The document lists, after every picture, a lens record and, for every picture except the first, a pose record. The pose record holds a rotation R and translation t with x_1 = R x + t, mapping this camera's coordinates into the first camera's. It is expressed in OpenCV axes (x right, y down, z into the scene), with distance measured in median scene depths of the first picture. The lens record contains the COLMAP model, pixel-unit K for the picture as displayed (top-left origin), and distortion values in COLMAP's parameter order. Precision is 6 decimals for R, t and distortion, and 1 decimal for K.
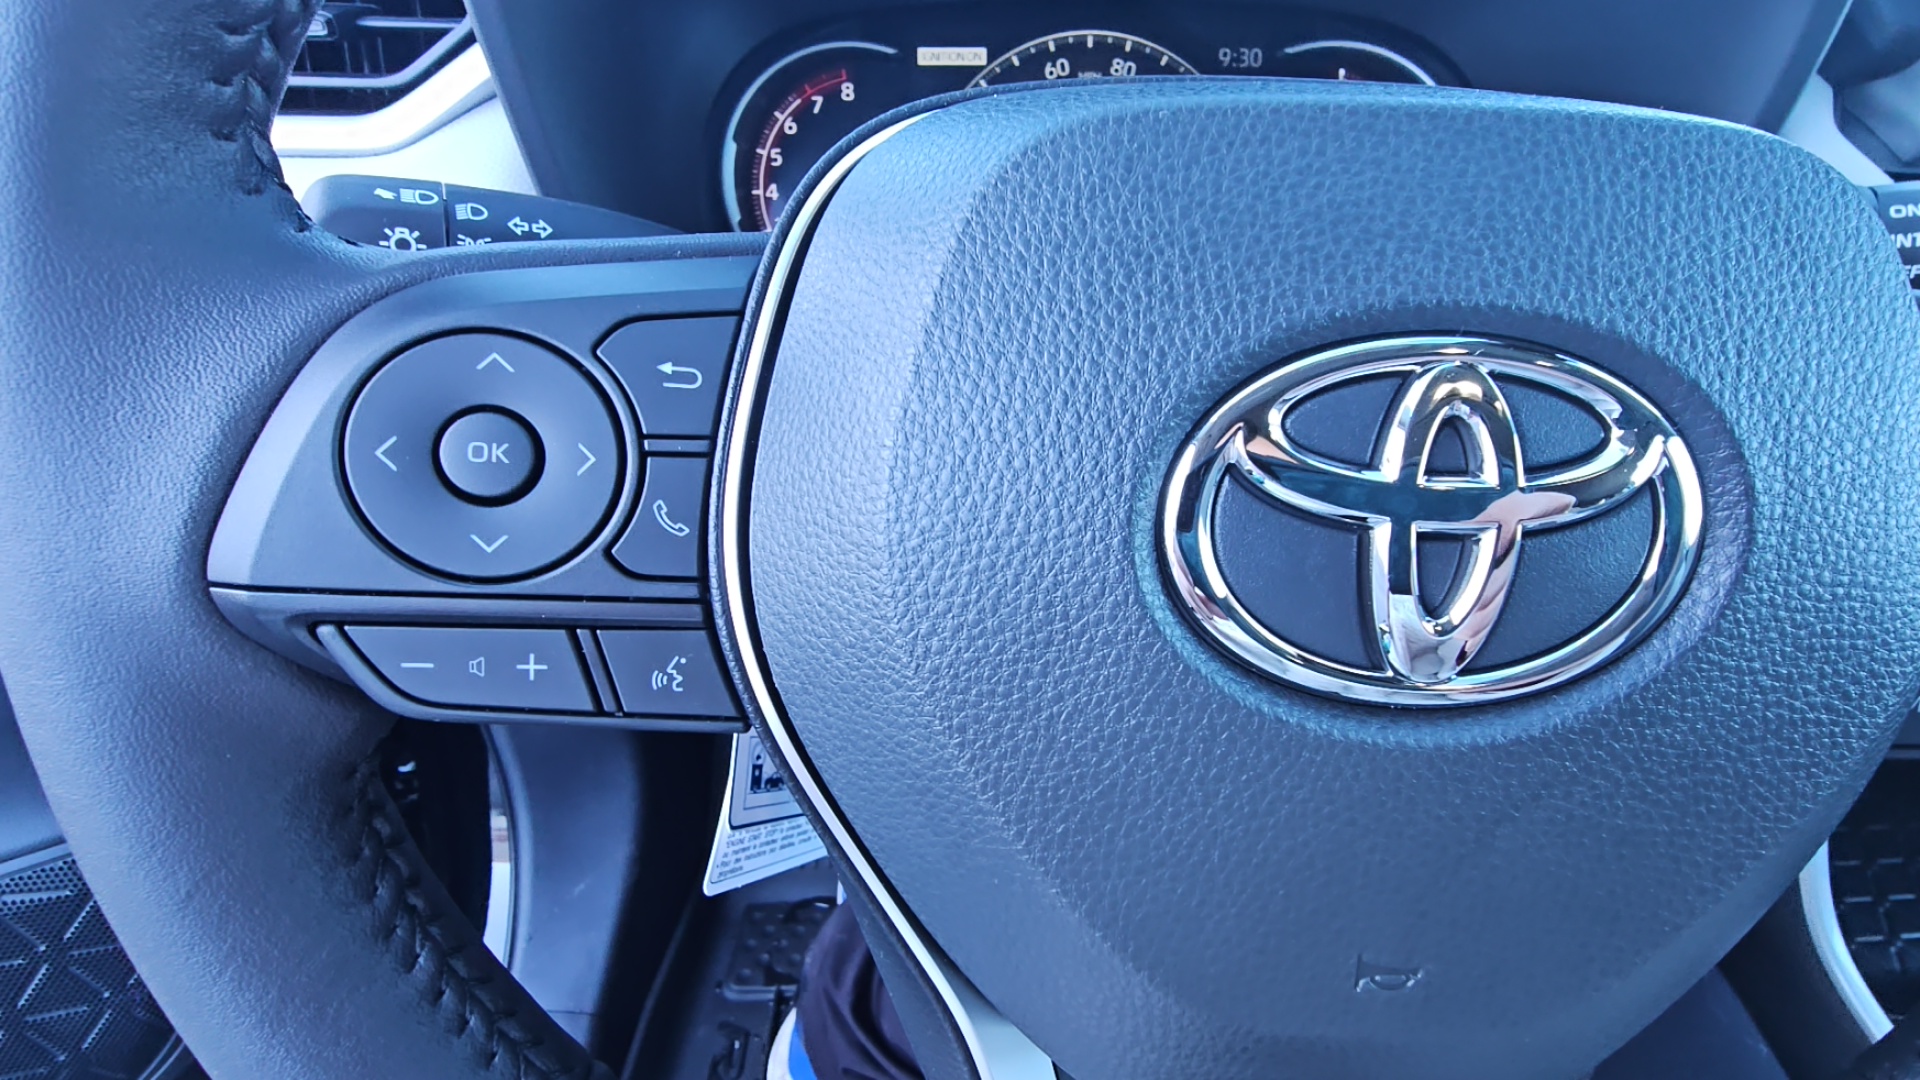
lens RADIAL K [[861.5, 0, 978.8], [0, 861.5, 542.1], [0, 0, 1]] dist [0.009749, 0.000054]
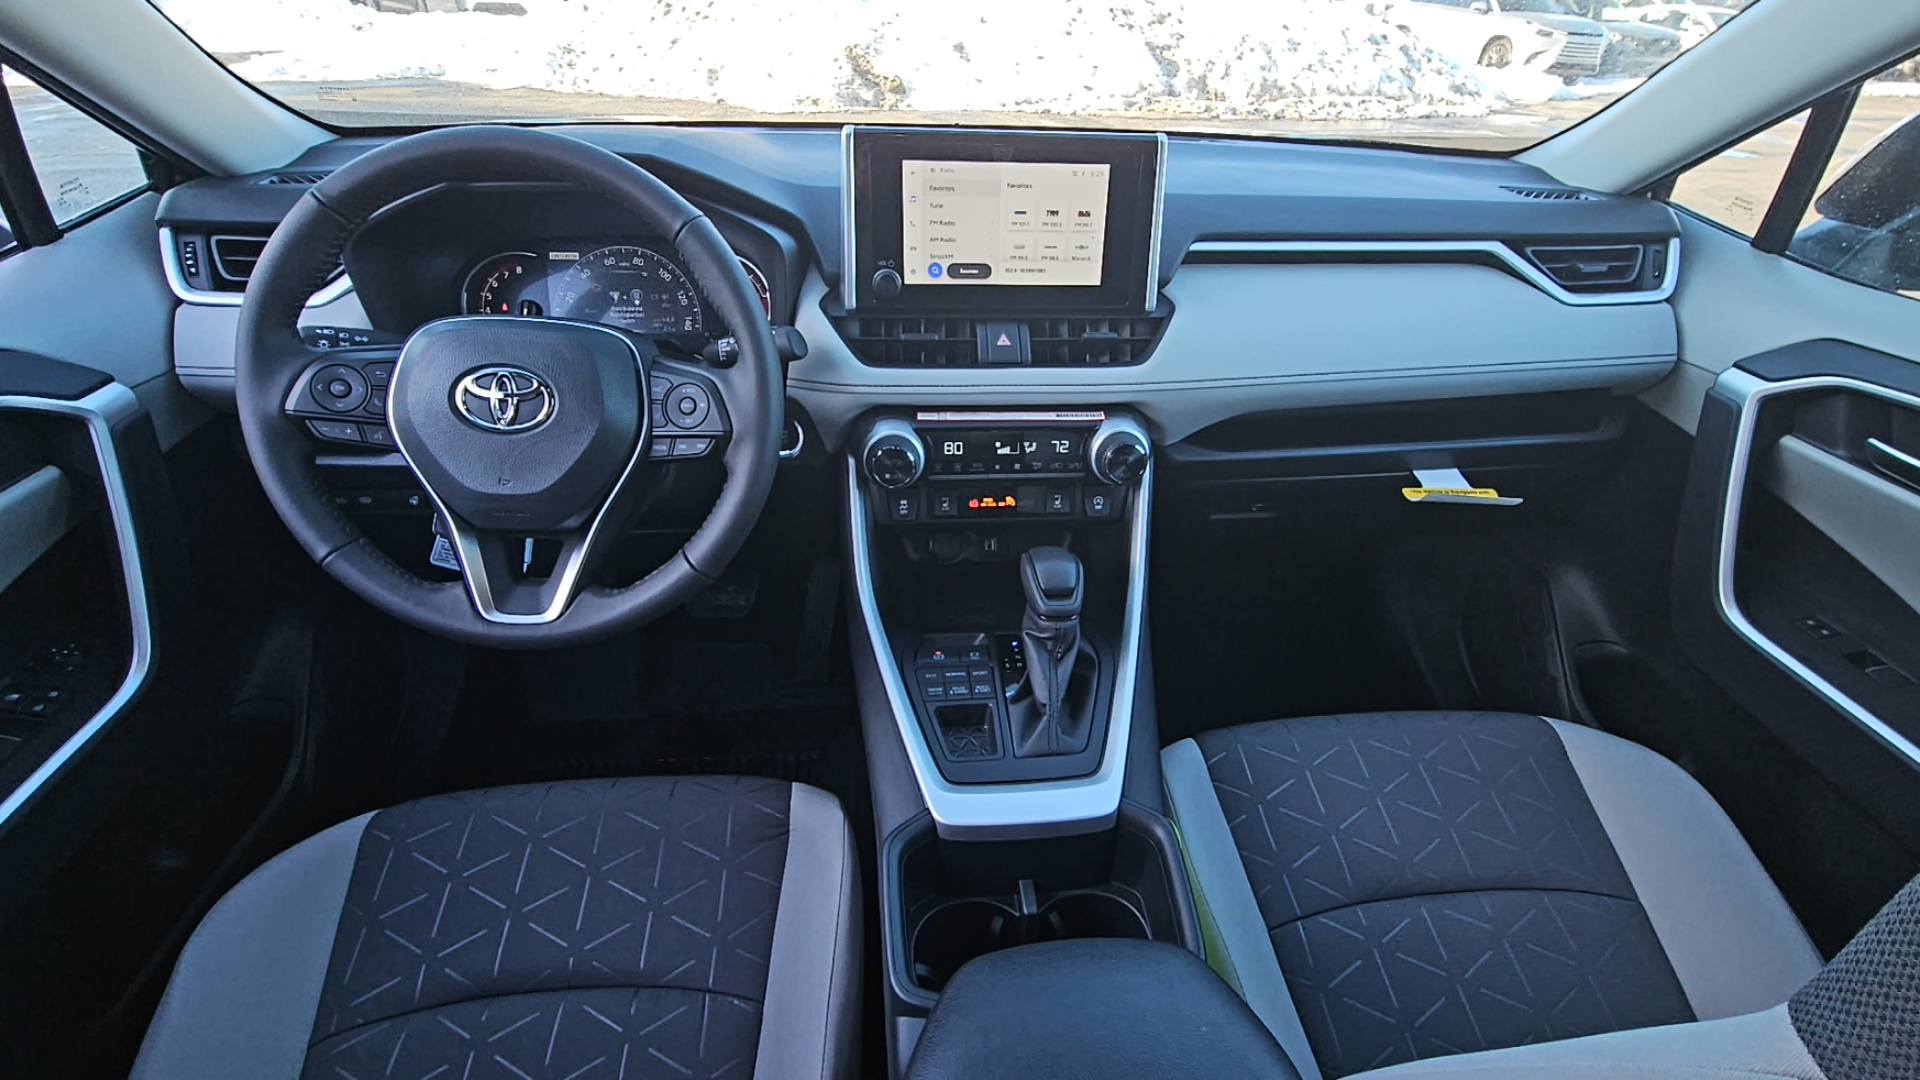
lens RADIAL K [[853.1, 0, 975.5], [0, 853.1, 547.2], [0, 0, 1]] dist [0.004332, -0.006118]
pose [[0.997520, -0.008552, 0.069857, 2.668606], [0.011524, 0.999040, -0.042264, 1.031020], [-0.069429, 0.042965, 0.996661, -4.024960]]
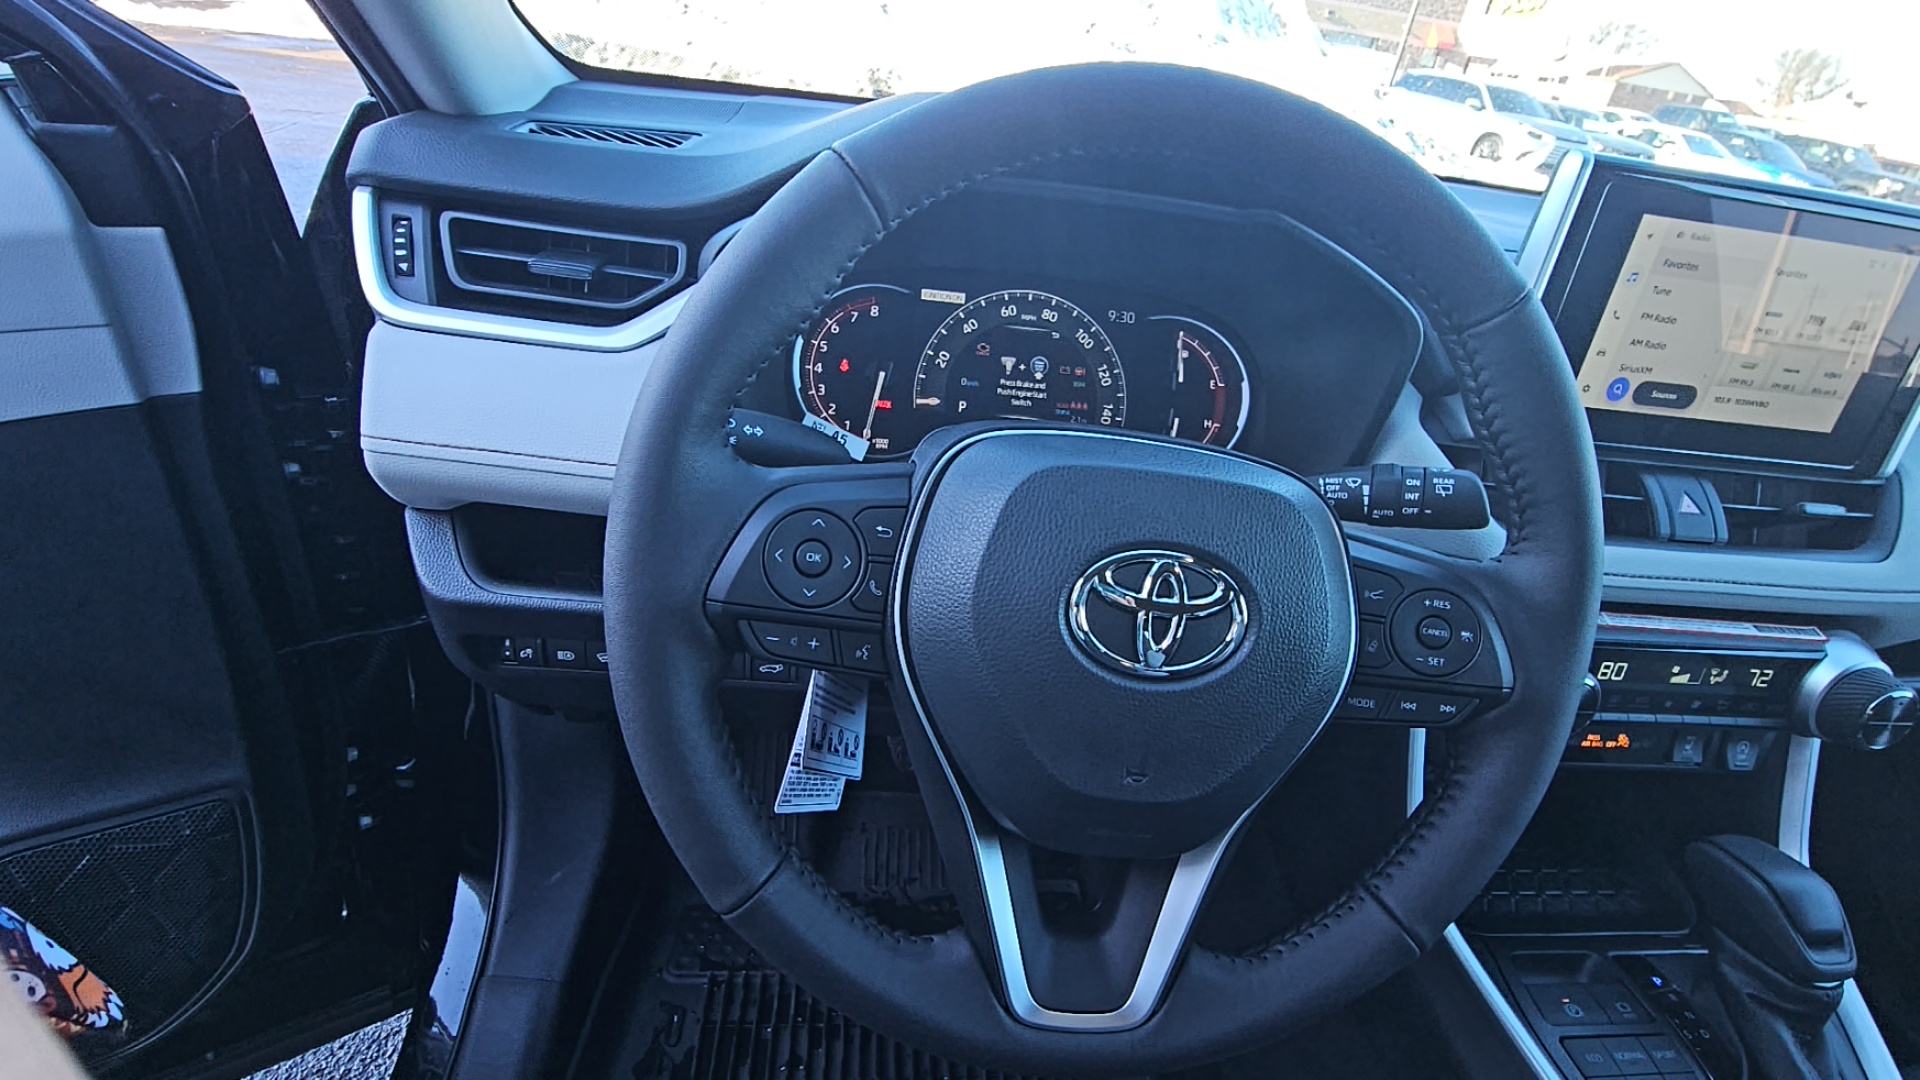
lens RADIAL K [[863.7, 0, 976.4], [0, 863.7, 545.4], [0, 0, 1]] dist [0.010183, -0.010019]
pose [[0.988879, 0.080366, 0.125142, -0.372222], [-0.069818, 0.993801, -0.086514, 0.044714], [-0.131319, 0.076815, 0.988360, -1.465598]]
